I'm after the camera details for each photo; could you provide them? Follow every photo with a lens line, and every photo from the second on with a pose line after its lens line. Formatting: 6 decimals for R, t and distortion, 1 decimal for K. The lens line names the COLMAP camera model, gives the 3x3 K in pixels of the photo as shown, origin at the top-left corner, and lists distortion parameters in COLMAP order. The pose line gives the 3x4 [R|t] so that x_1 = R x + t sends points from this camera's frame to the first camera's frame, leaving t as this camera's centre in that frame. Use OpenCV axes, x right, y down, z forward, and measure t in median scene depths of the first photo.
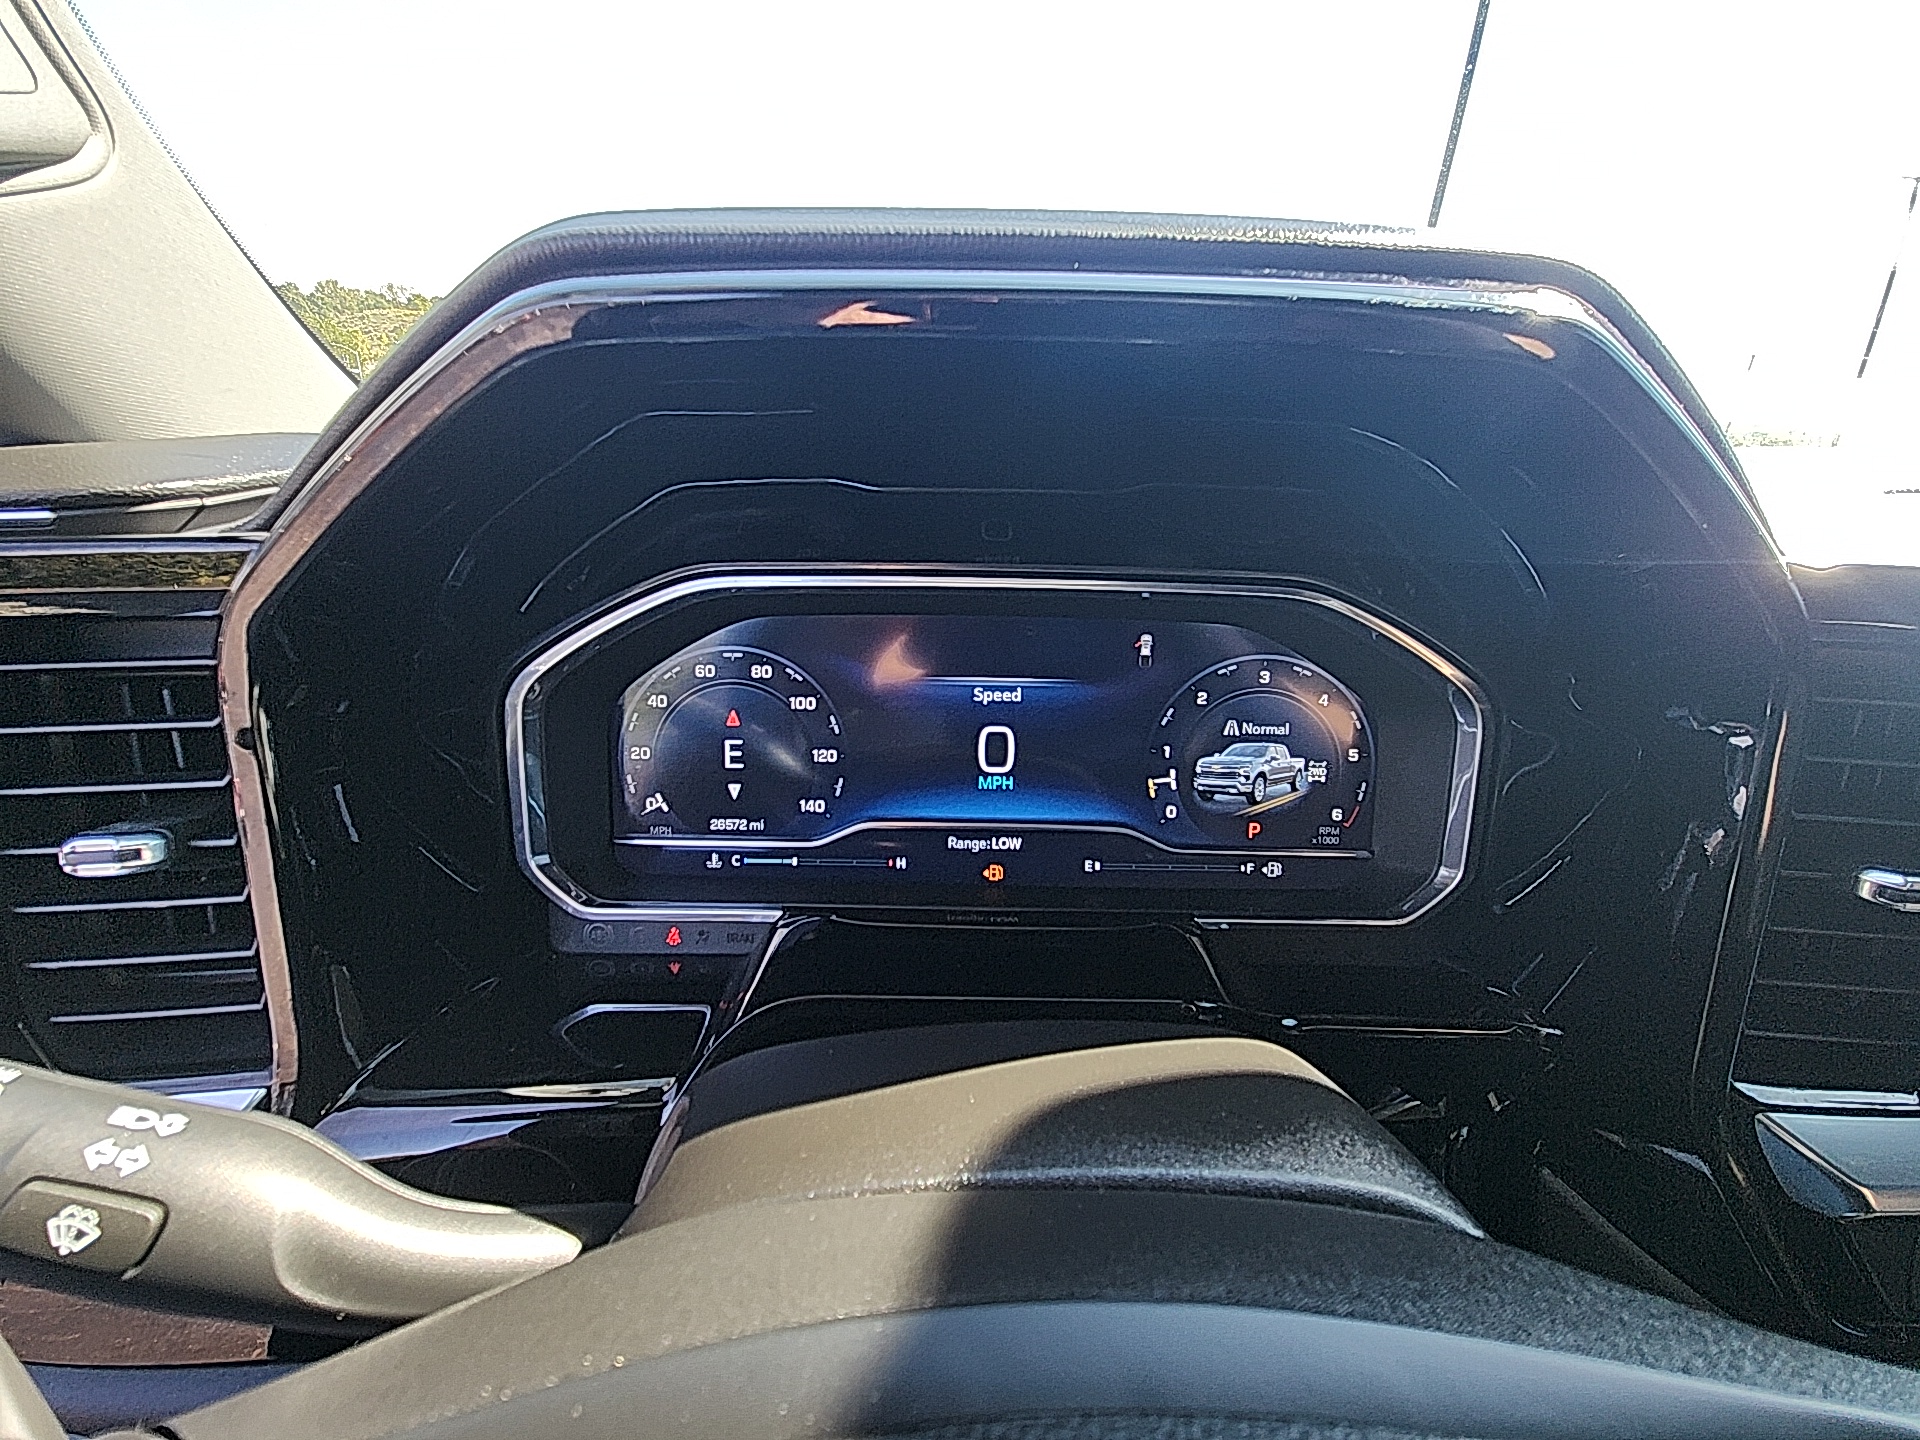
lens RADIAL K [[780.6, 0, 956.9], [0, 780.6, 702.3], [0, 0, 1]] dist [0.008725, -0.005984]
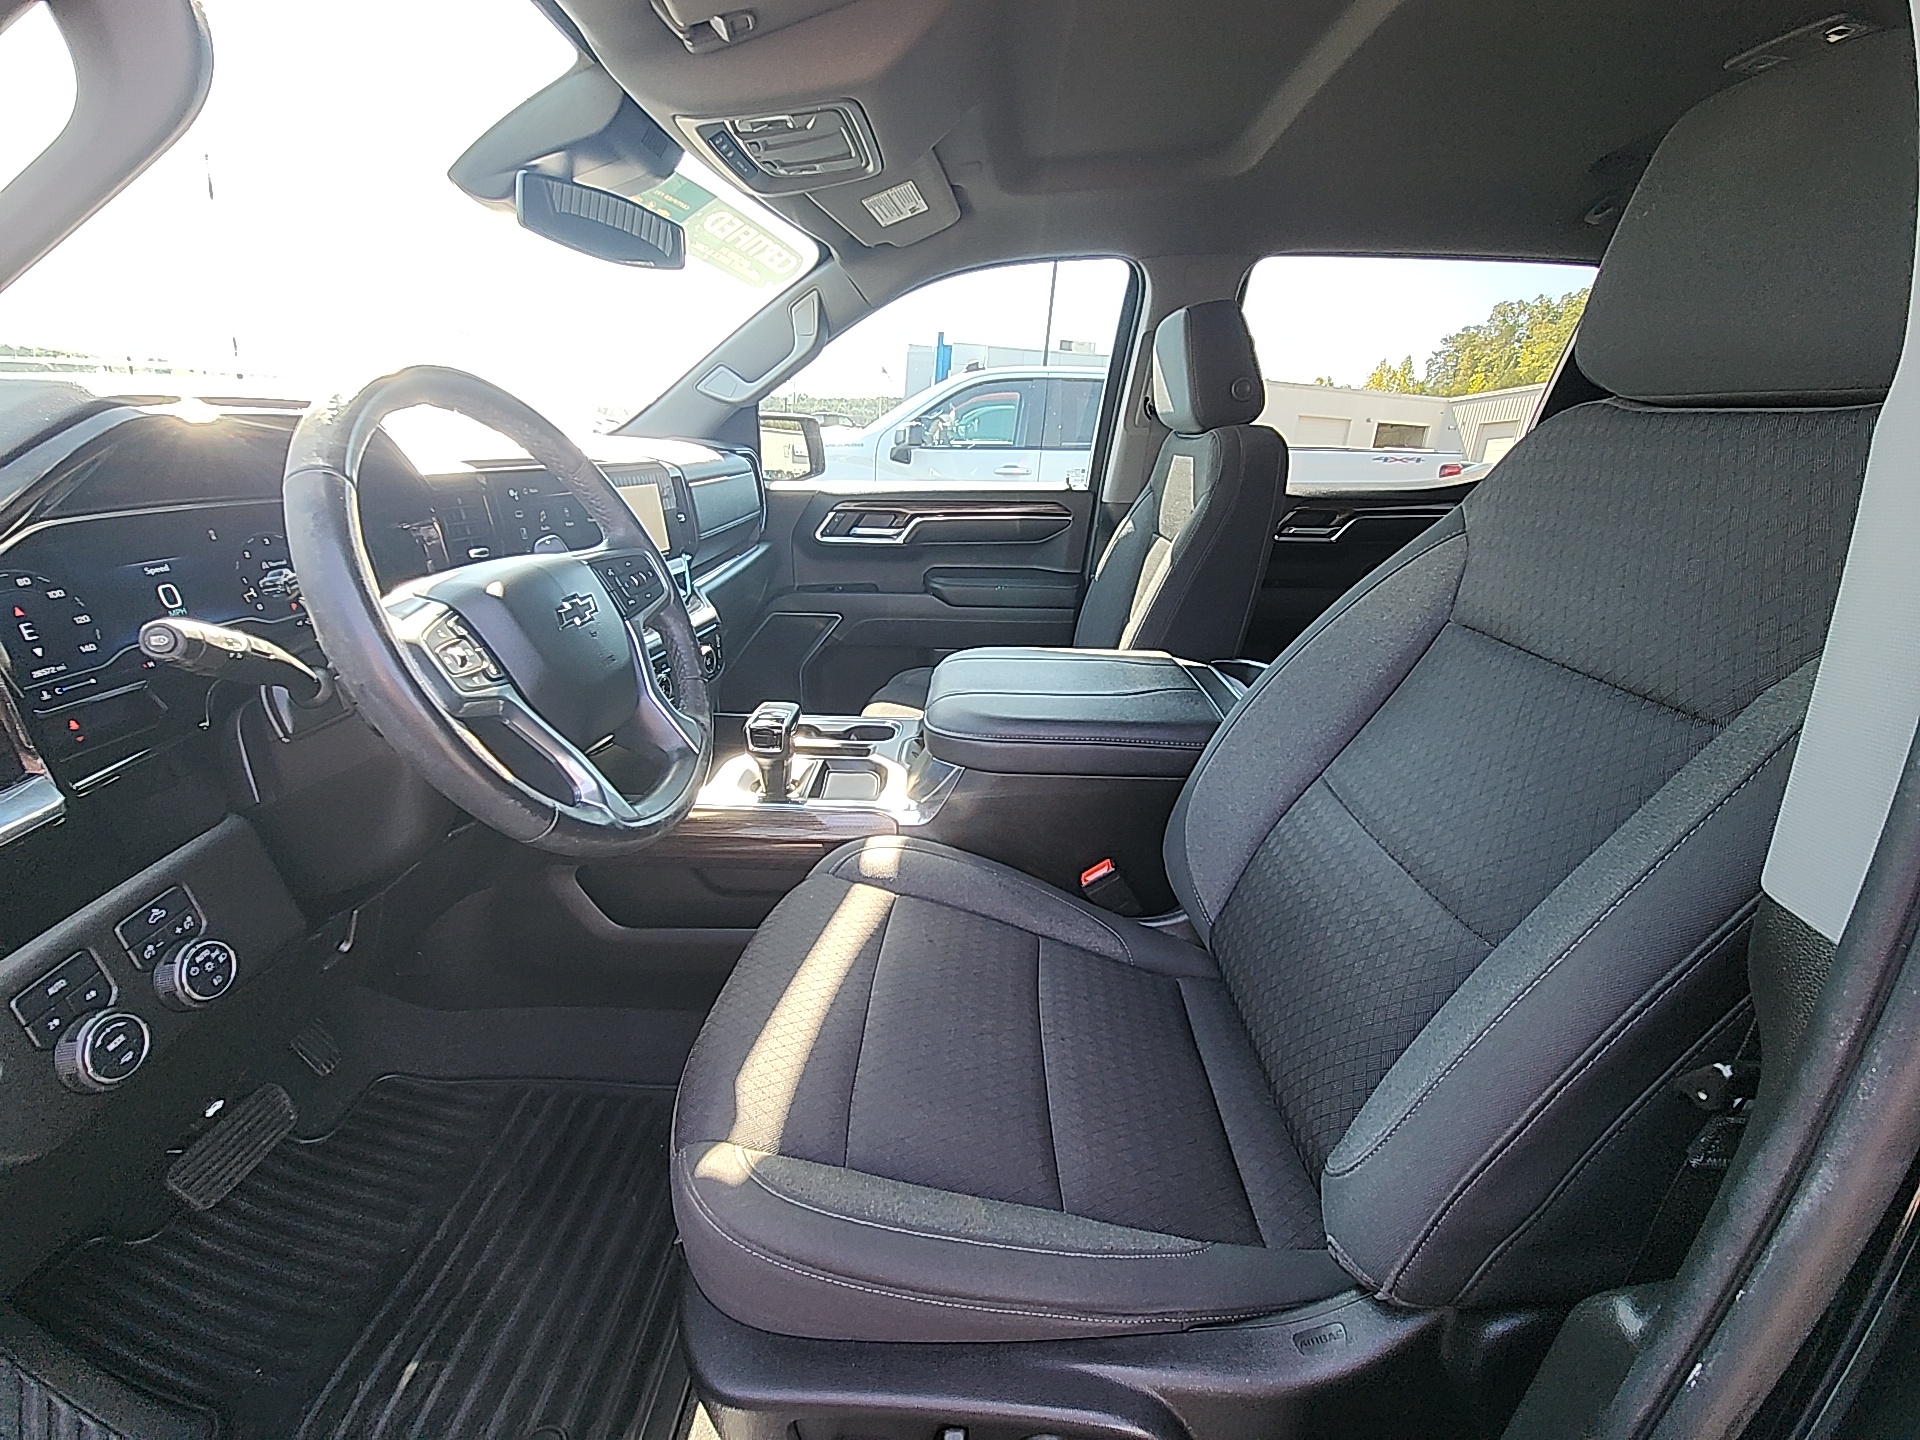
lens RADIAL K [[780.6, 0, 950.2], [0, 780.6, 714.2], [0, 0, 1]] dist [0.008725, -0.005984]
pose [[0.048176, -0.354030, 0.933992, -1.879001], [0.270179, 0.904839, 0.329044, 0.217430], [-0.961604, 0.236493, 0.139243, -1.179978]]
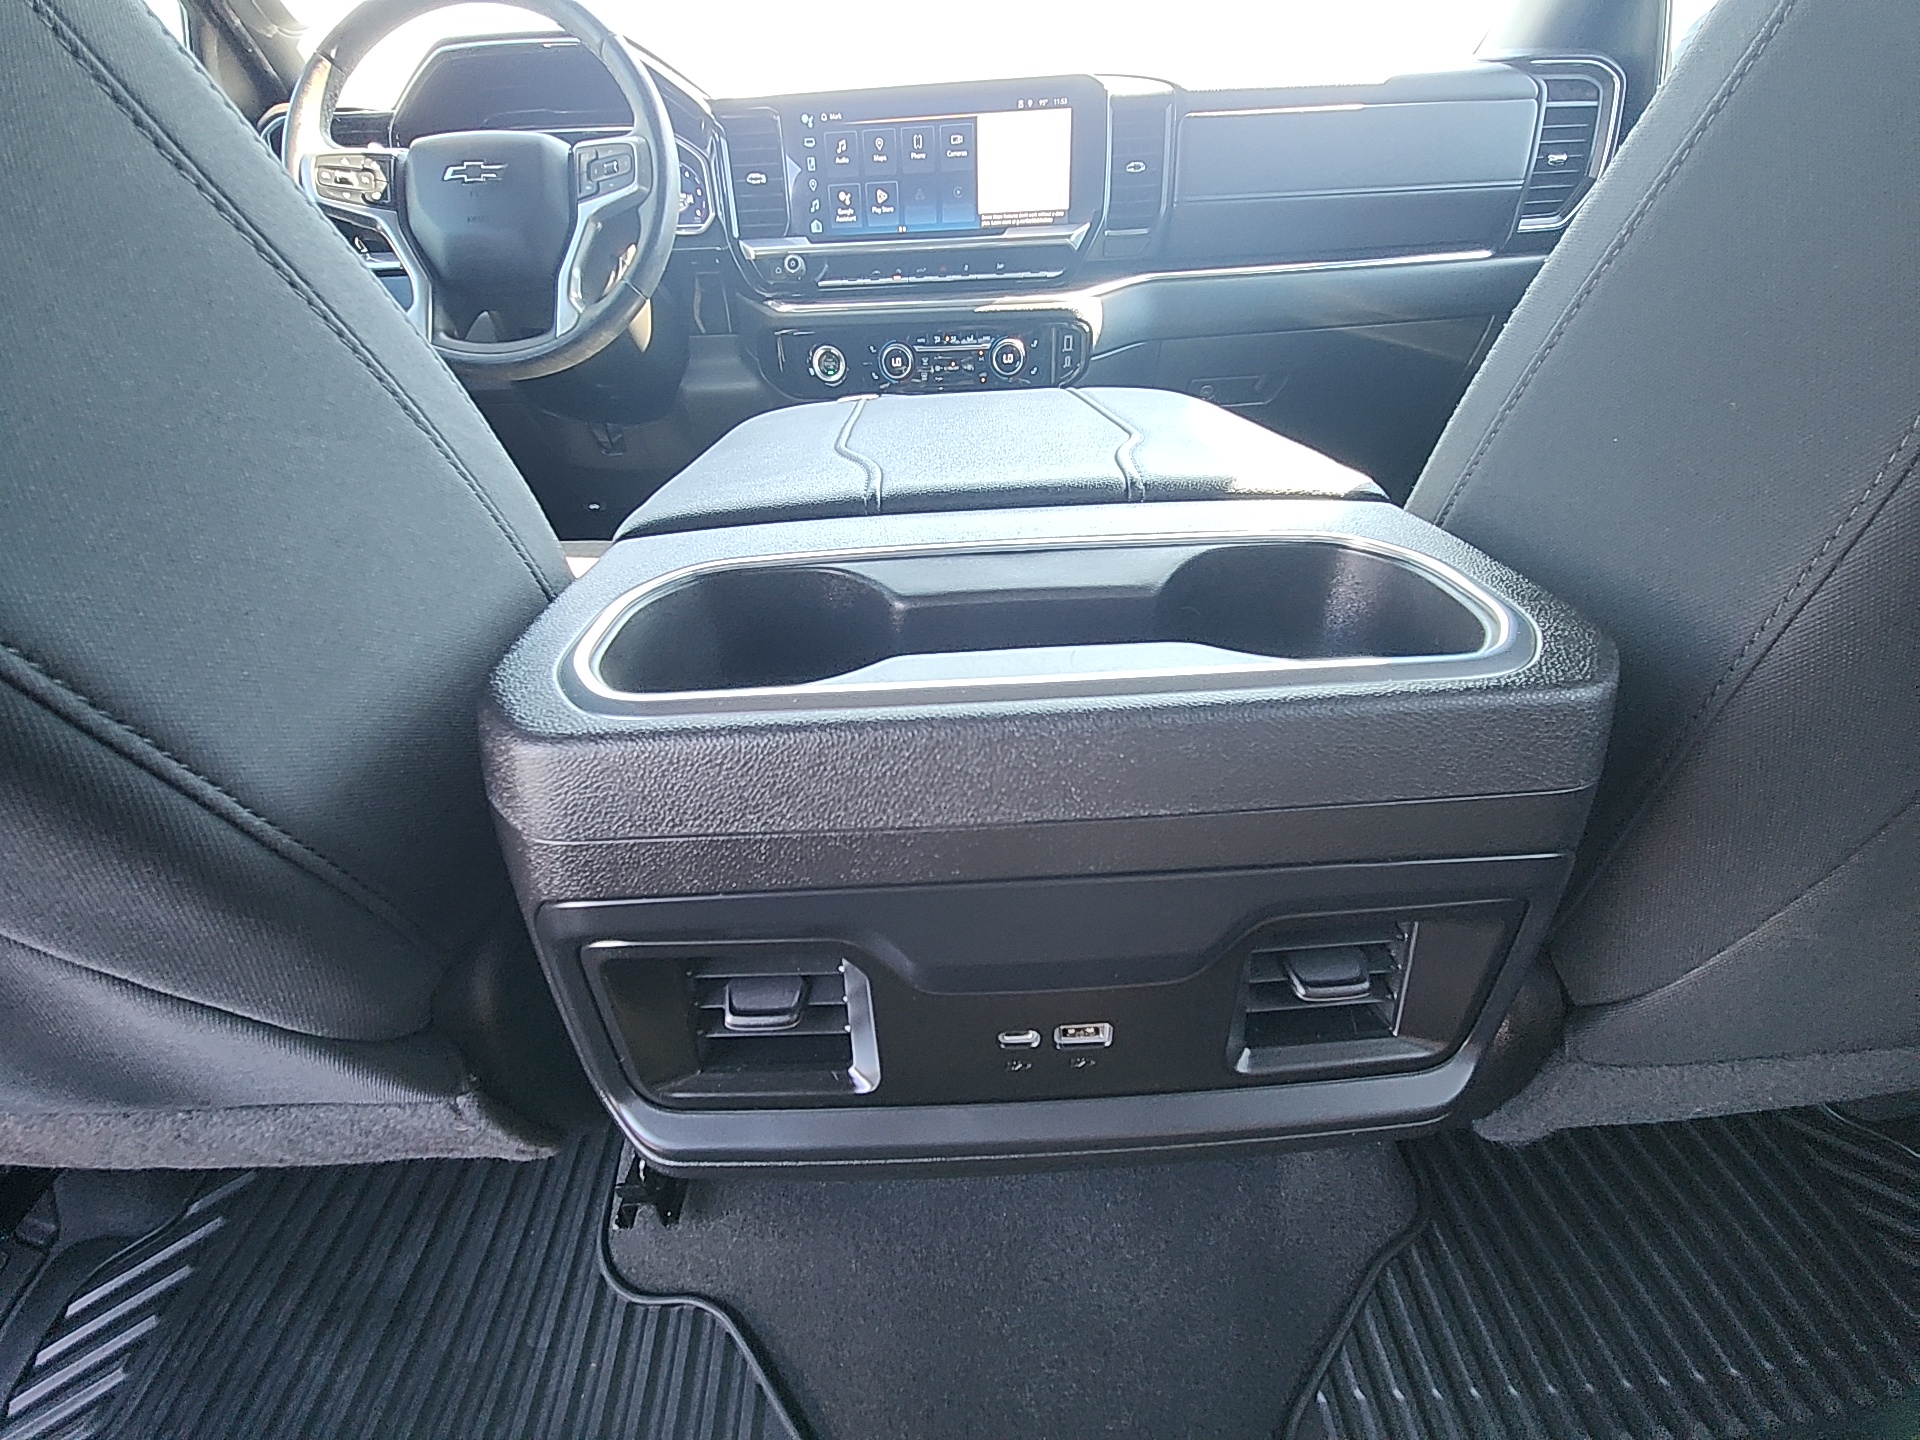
lens RADIAL K [[780.6, 0, 953.5], [0, 780.6, 701.1], [0, 0, 1]] dist [0.008725, -0.005984]
pose [[0.998387, -0.056258, -0.007707, 1.531808], [0.056672, 0.978740, 0.197120, 1.657990], [-0.003546, -0.197239, 0.980349, -2.872259]]
